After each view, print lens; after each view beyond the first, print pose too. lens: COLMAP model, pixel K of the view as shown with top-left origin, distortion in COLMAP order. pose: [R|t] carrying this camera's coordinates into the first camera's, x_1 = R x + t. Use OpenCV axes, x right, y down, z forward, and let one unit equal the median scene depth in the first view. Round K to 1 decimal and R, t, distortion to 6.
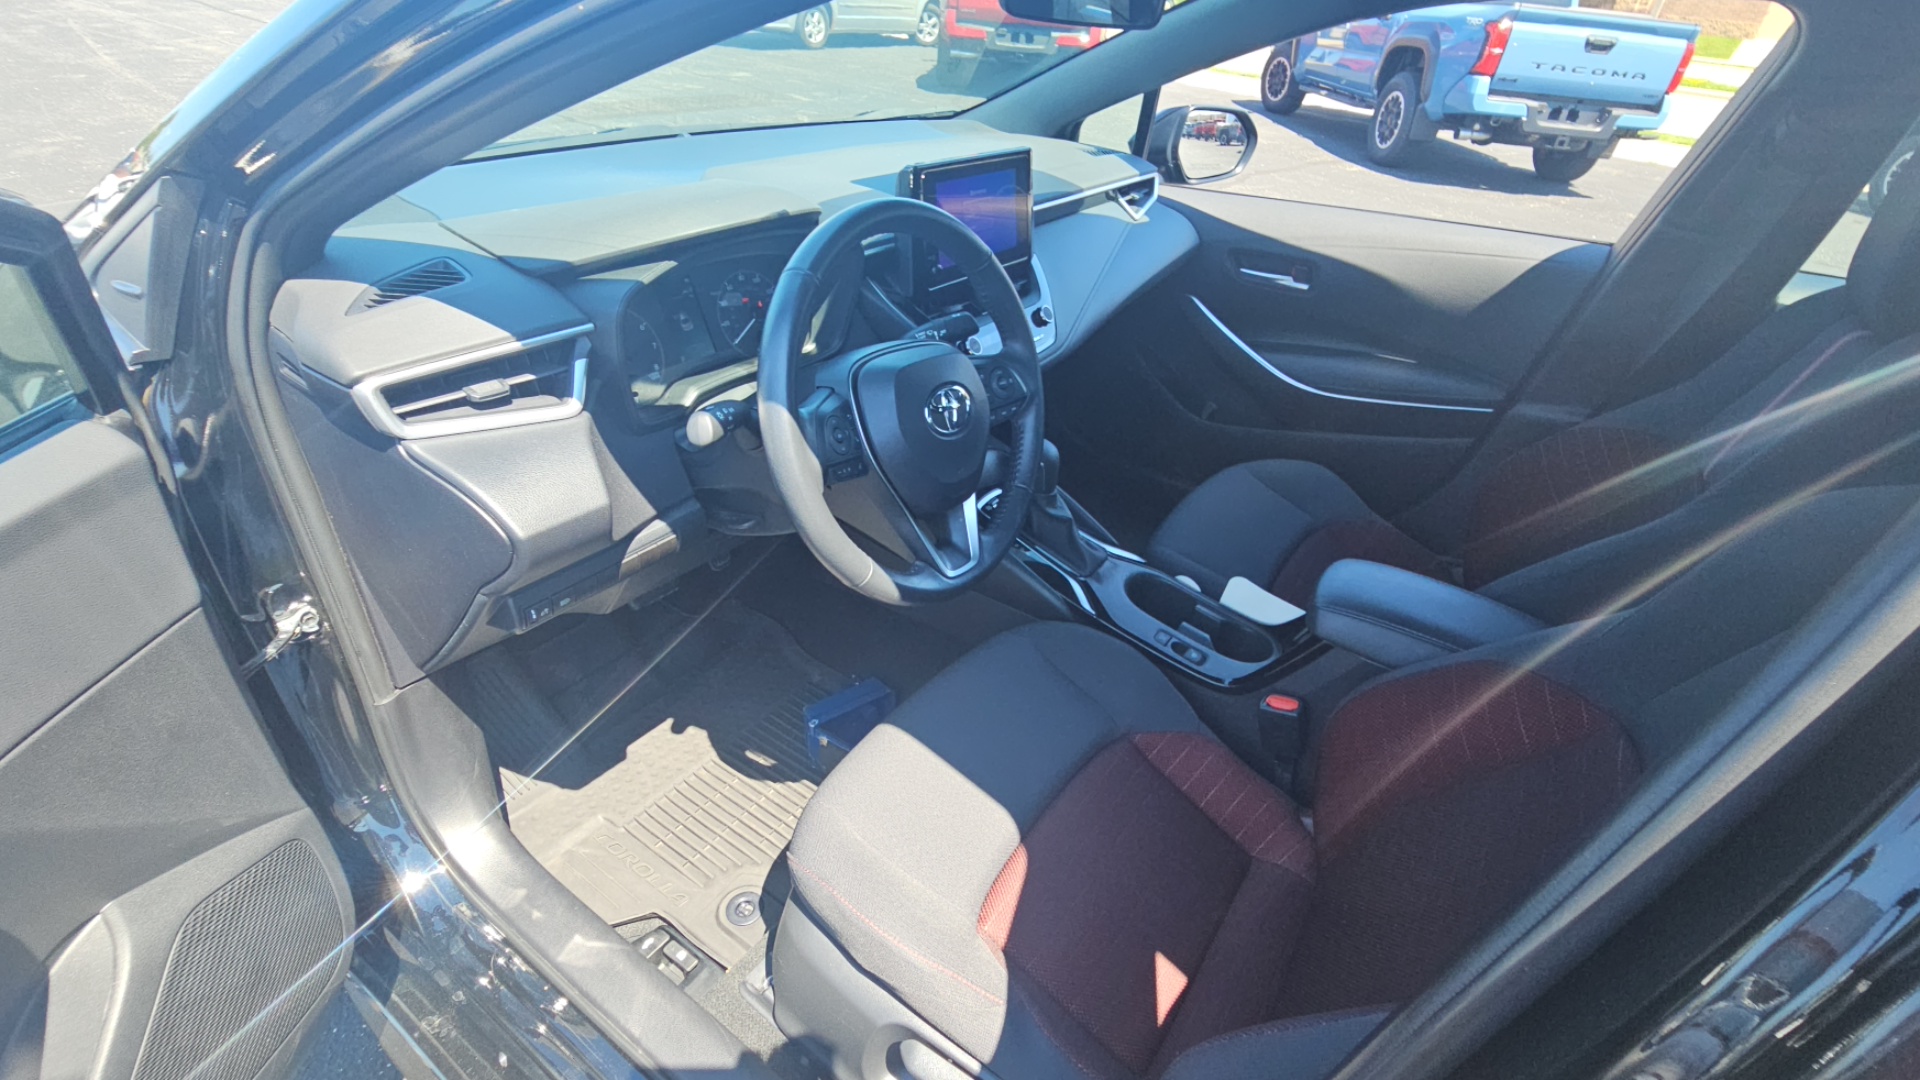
lens RADIAL K [[860.2, 0, 980.0], [0, 860.2, 543.0], [0, 0, 1]] dist [0.001592, -0.001559]
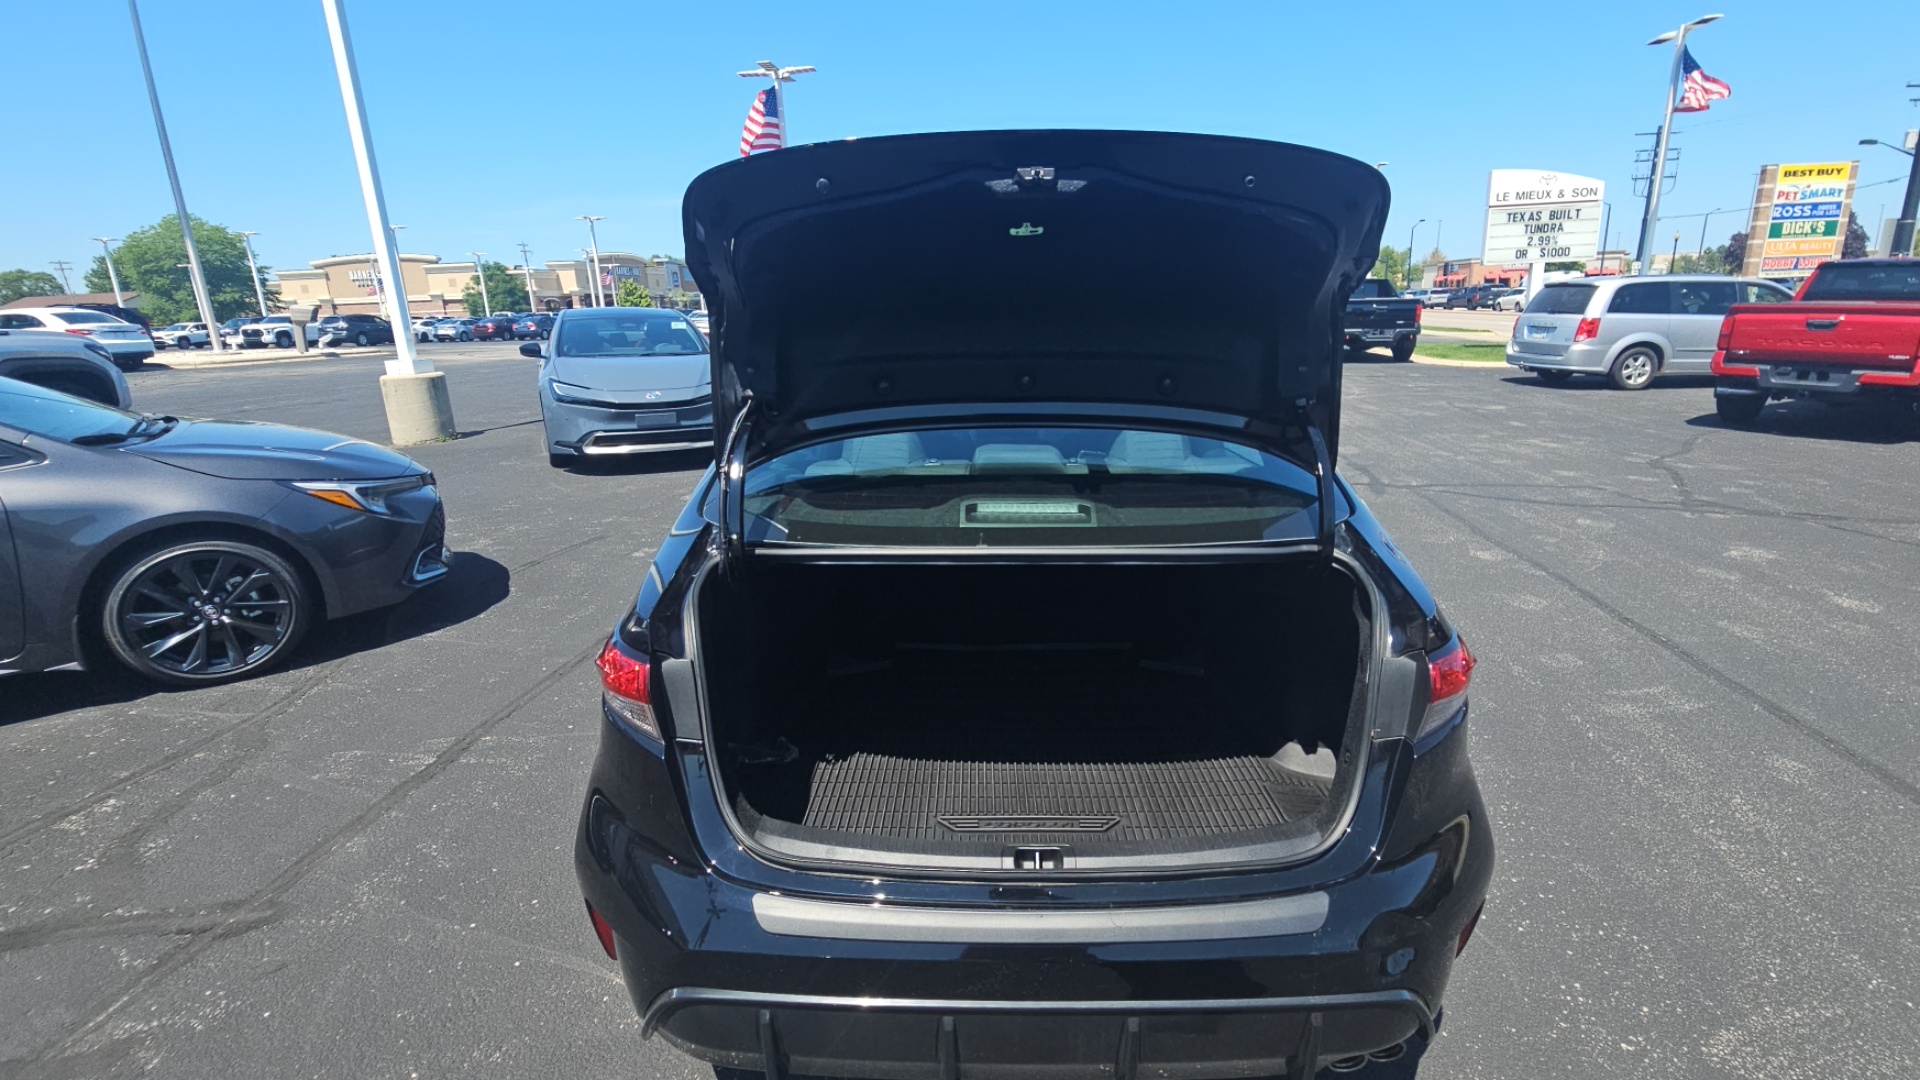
lens RADIAL K [[881.7, 0, 974.8], [0, 881.7, 537.1], [0, 0, 1]] dist [0.009410, -0.005864]
pose [[0.552851, 0.134779, -0.822308, 2.169142], [-0.415292, 0.900107, -0.131677, 0.450203], [0.722418, 0.414296, 0.553598, -0.699710]]
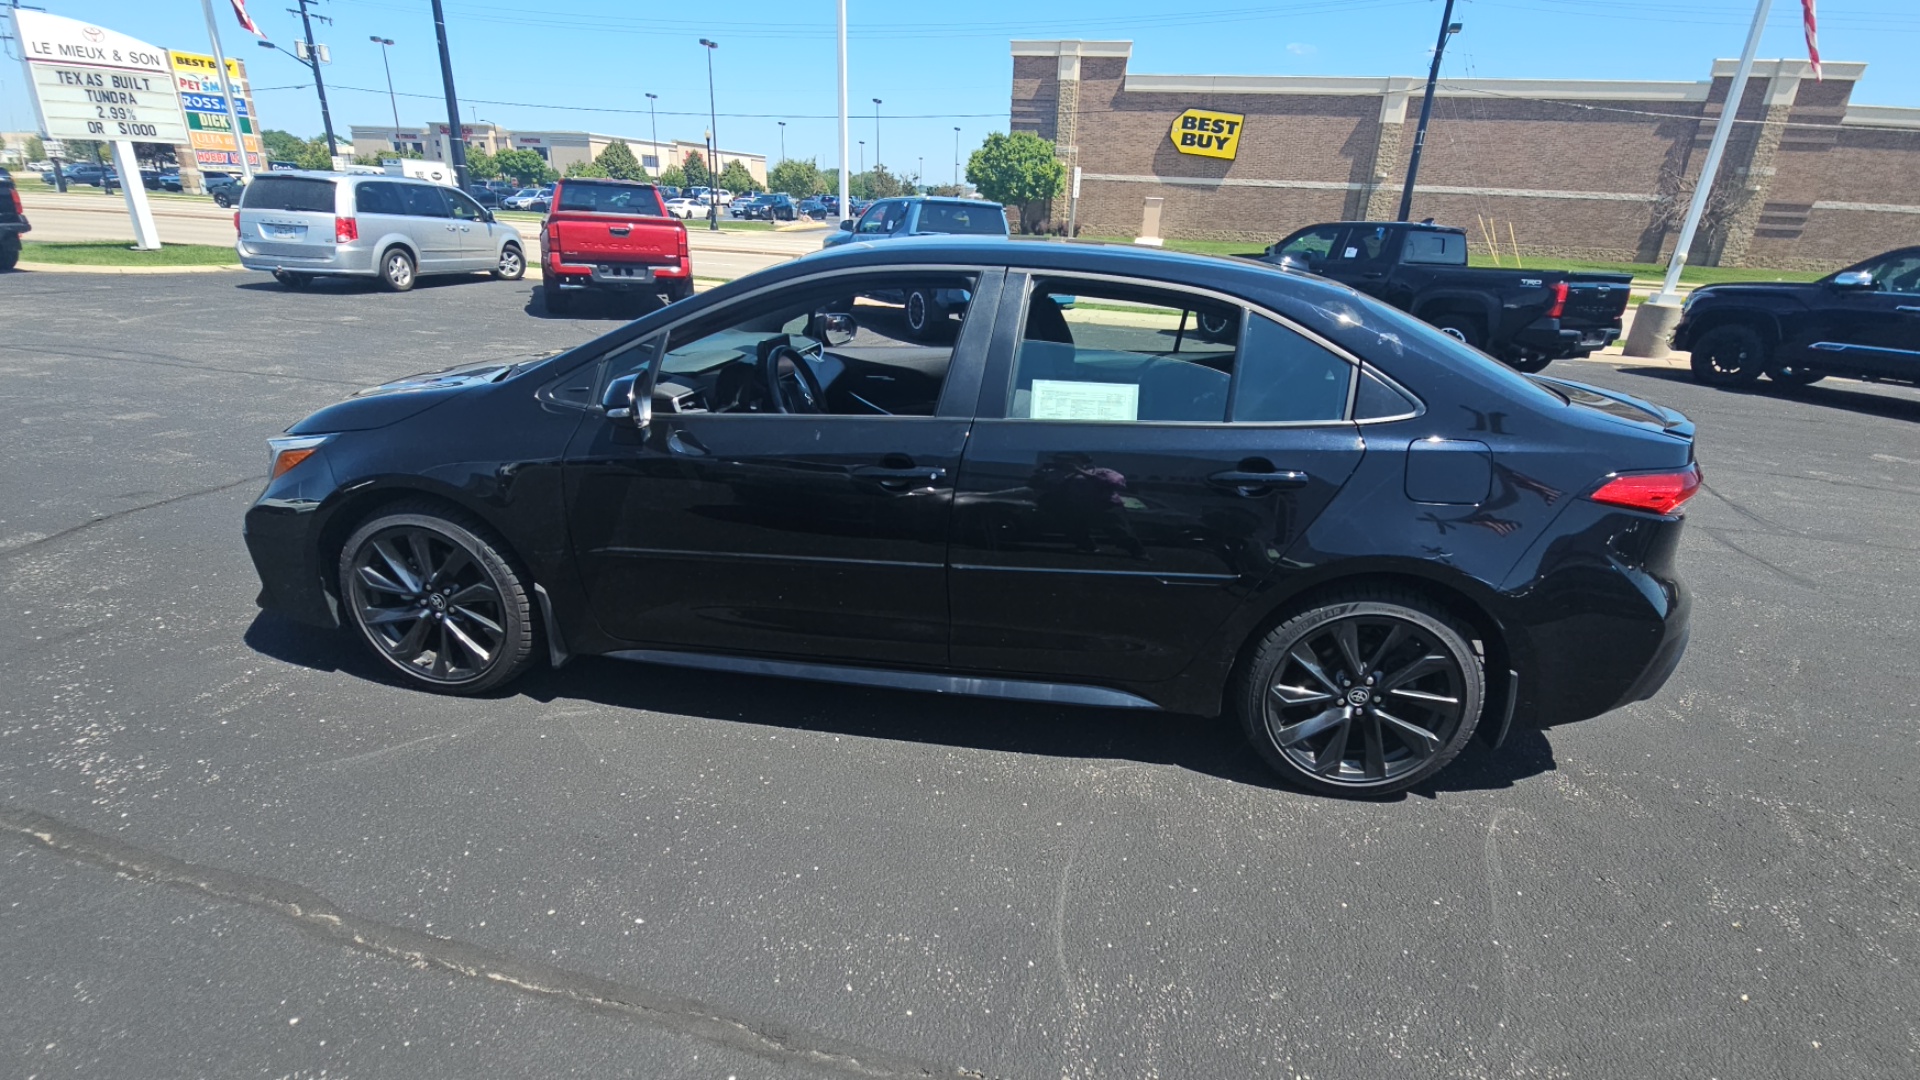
lens RADIAL K [[869.7, 0, 981.2], [0, 869.7, 541.4], [0, 0, 1]] dist [0.022858, -0.011856]
pose [[0.886351, -0.191635, 0.421495, -0.600356], [0.274706, 0.950449, -0.145545, 0.601257], [-0.372718, 0.244791, 0.895075, -1.277017]]
